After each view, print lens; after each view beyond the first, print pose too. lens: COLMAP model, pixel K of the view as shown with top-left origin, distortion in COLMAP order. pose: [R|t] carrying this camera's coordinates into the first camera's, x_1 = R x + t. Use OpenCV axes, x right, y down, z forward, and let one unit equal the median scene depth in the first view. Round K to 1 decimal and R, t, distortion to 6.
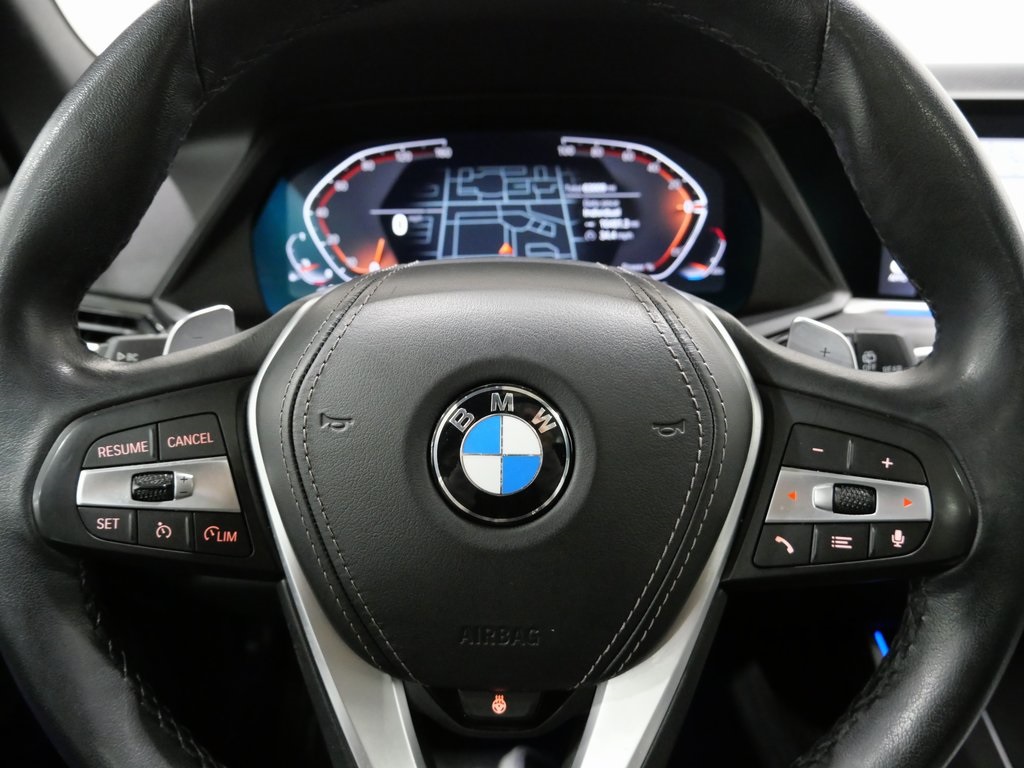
lens RADIAL K [[766.1, 0, 506.9], [0, 766.1, 383.0], [0, 0, 1]] dist [0.008652, -0.002754]
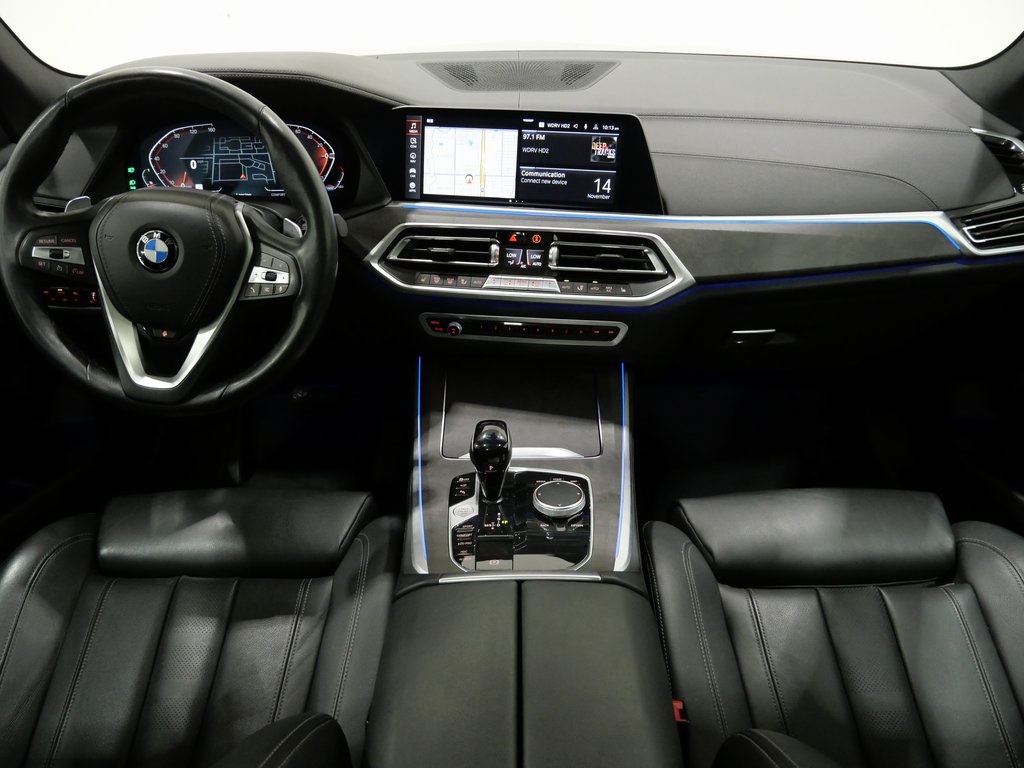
lens RADIAL K [[766.1, 0, 520.7], [0, 766.1, 388.1], [0, 0, 1]] dist [0.008652, -0.002754]
pose [[0.999851, 0.003956, -0.016786, 0.811606], [-0.001885, 0.992574, 0.121628, 0.149334], [0.017142, -0.121578, 0.992434, -1.181521]]
